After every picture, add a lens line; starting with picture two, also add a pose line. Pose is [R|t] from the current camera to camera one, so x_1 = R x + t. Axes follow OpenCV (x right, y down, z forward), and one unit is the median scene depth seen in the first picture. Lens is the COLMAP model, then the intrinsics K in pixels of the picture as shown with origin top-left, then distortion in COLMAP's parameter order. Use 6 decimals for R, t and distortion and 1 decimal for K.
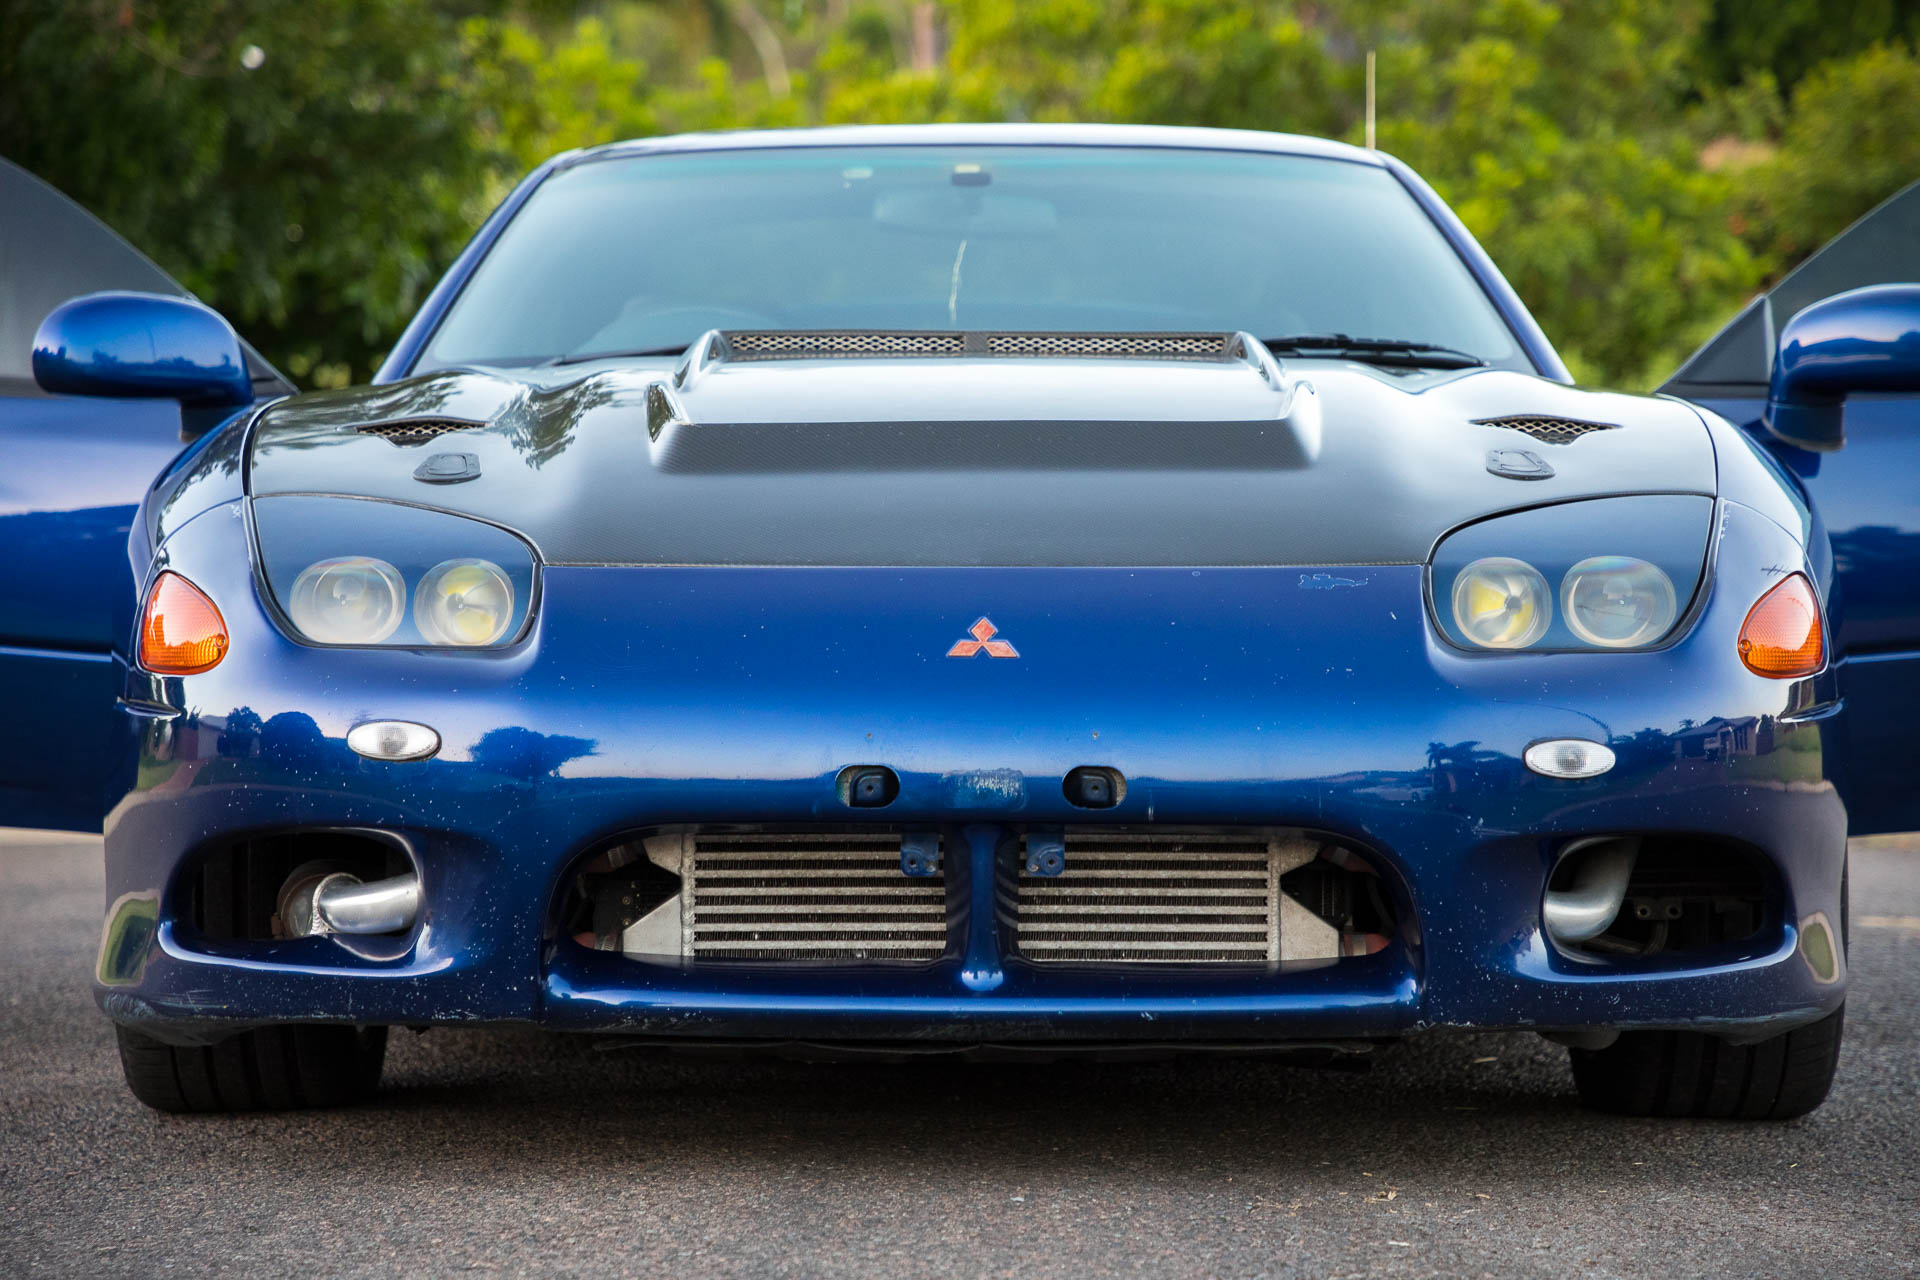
lens RADIAL K [[5276.7, 0, 938.5], [0, 5276.7, 640.0], [0, 0, 1]] dist [0.716681, 0.000000]
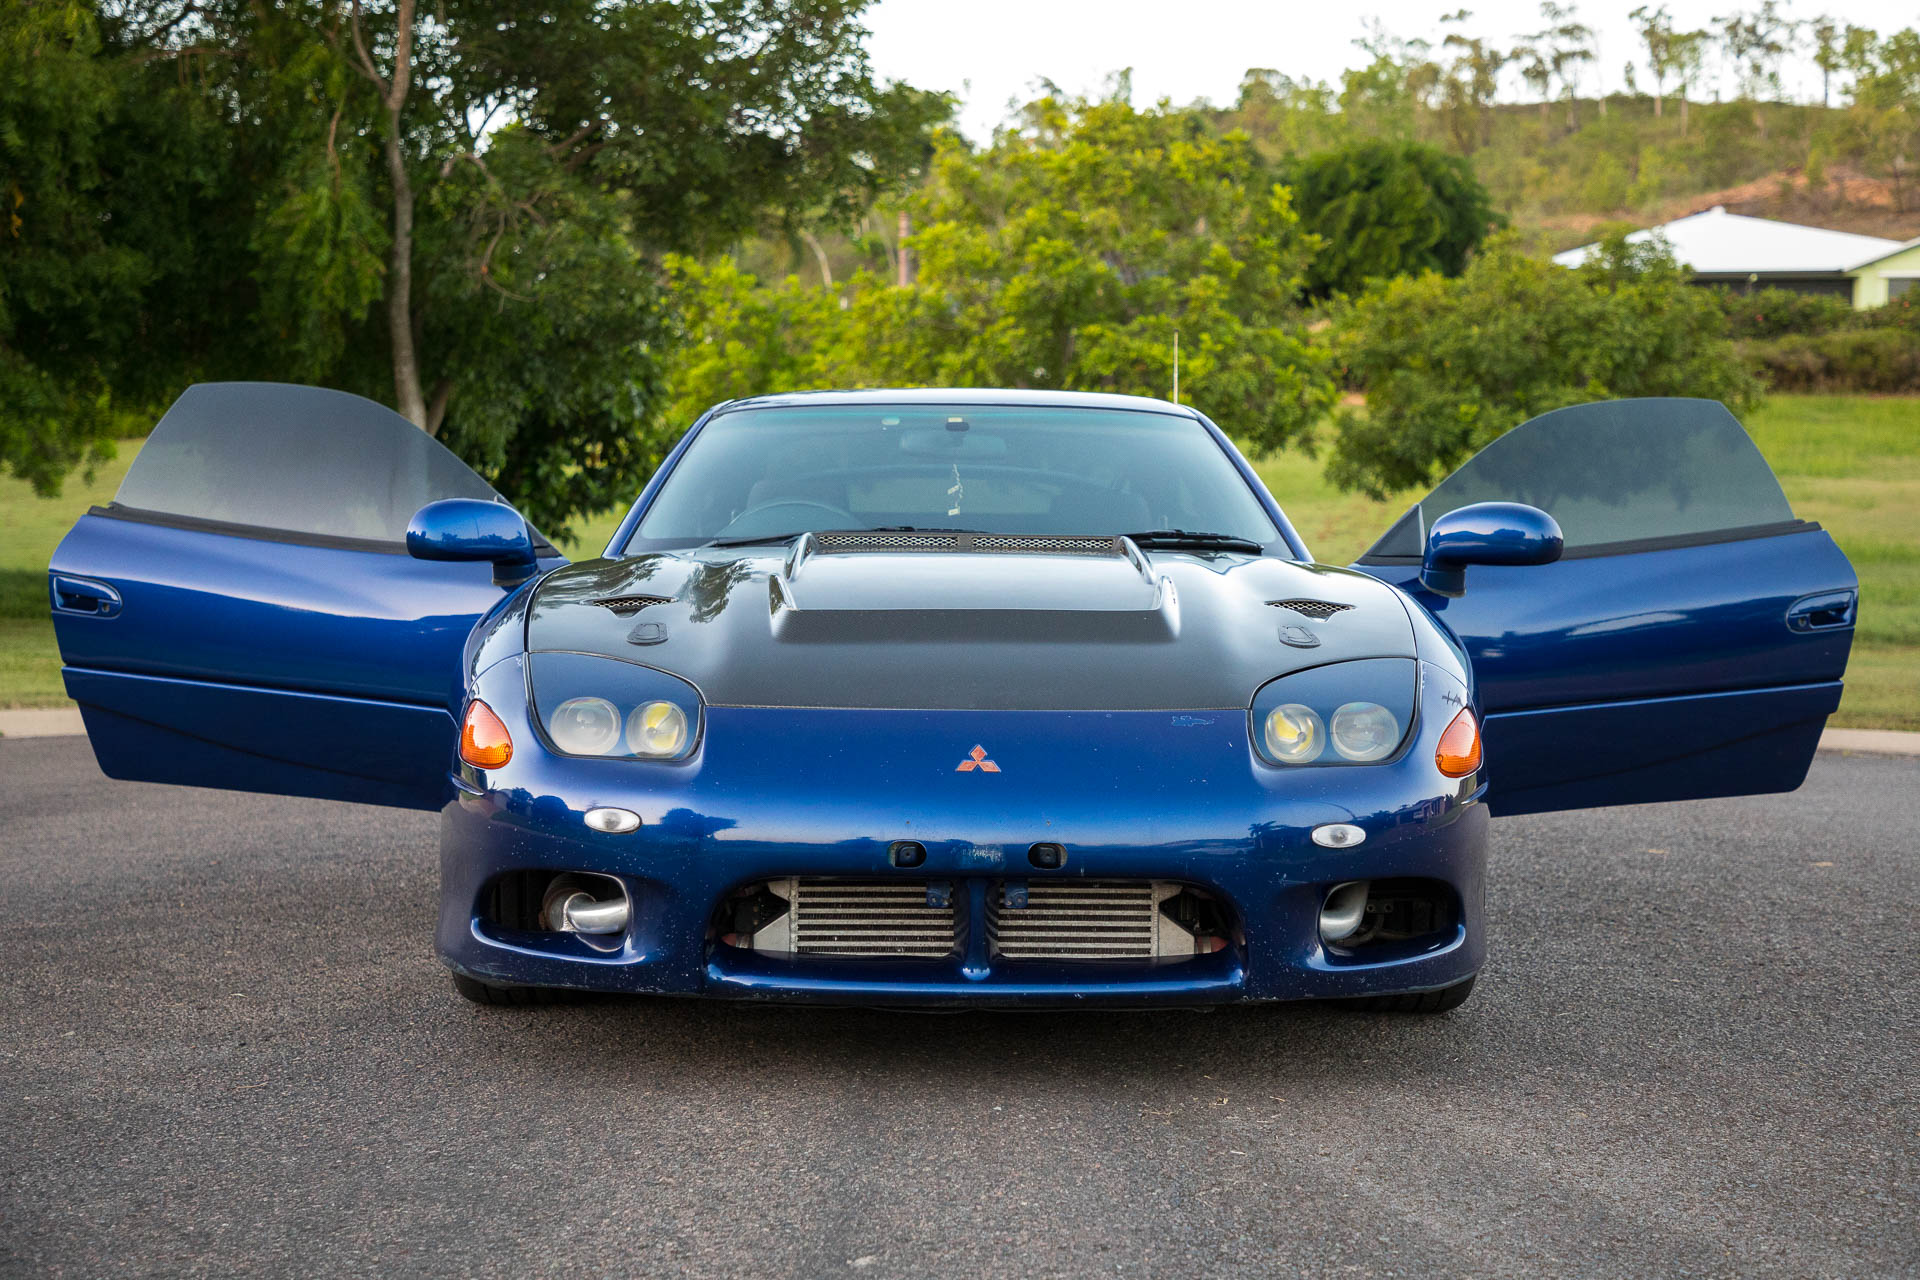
lens RADIAL K [[2729.8, 0, 961.0], [0, 2729.8, 640.0], [0, 0, 1]] dist [0.256604, 0.000000]
pose [[0.999789, 0.006287, 0.019570, -0.013097], [-0.006823, 0.999600, 0.027443, -0.058544], [-0.019390, -0.027571, 0.999432, 0.164389]]
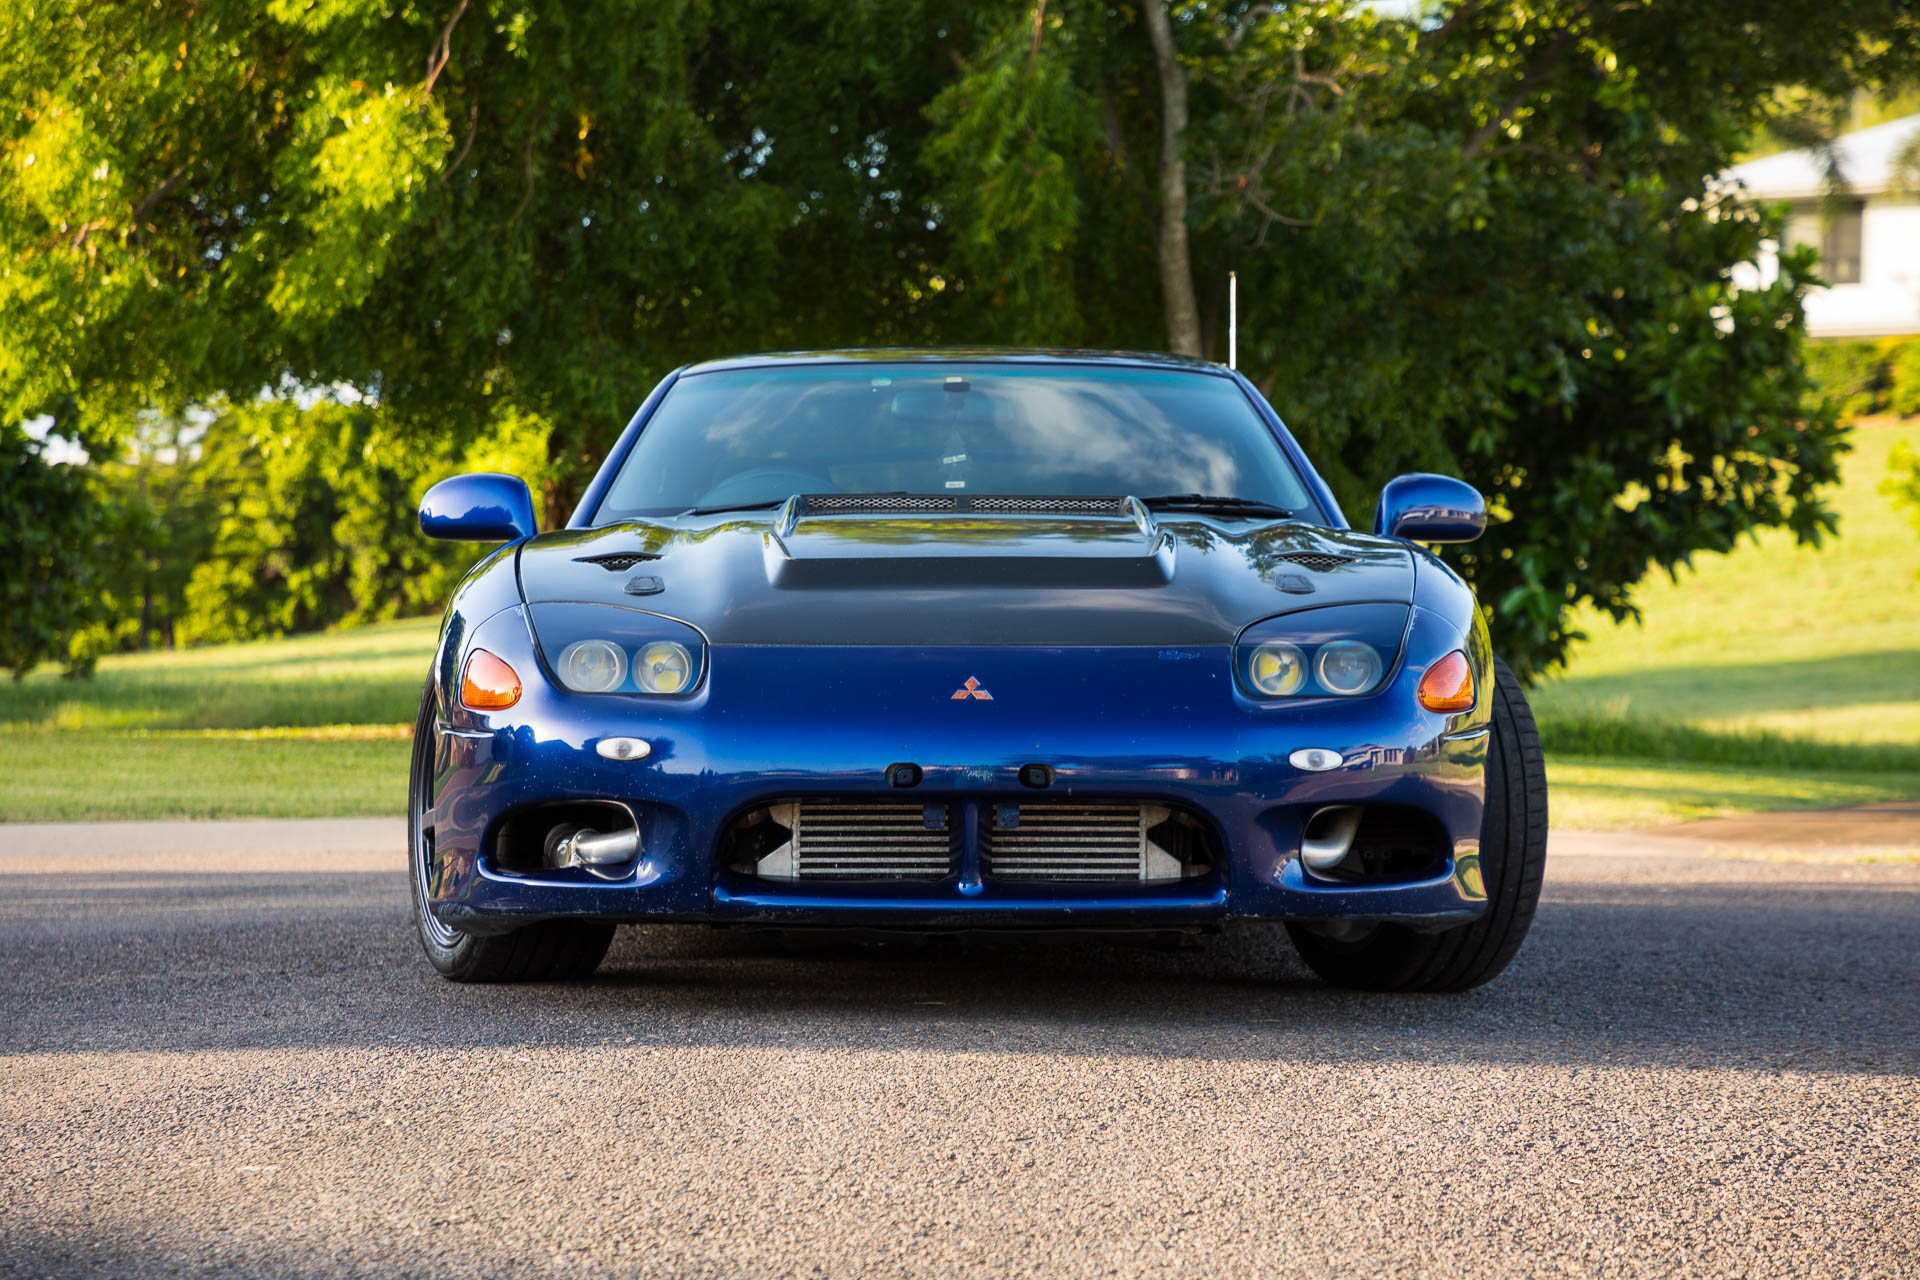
lens RADIAL K [[5276.7, 0, 925.8], [0, 5276.7, 660.0], [0, 0, 1]] dist [0.716681, 0.000000]
pose [[0.999982, 0.000276, 0.005940, -0.015966], [-0.000240, 0.999981, -0.006158, 0.000840], [-0.005942, 0.006156, 0.999963, -0.682683]]
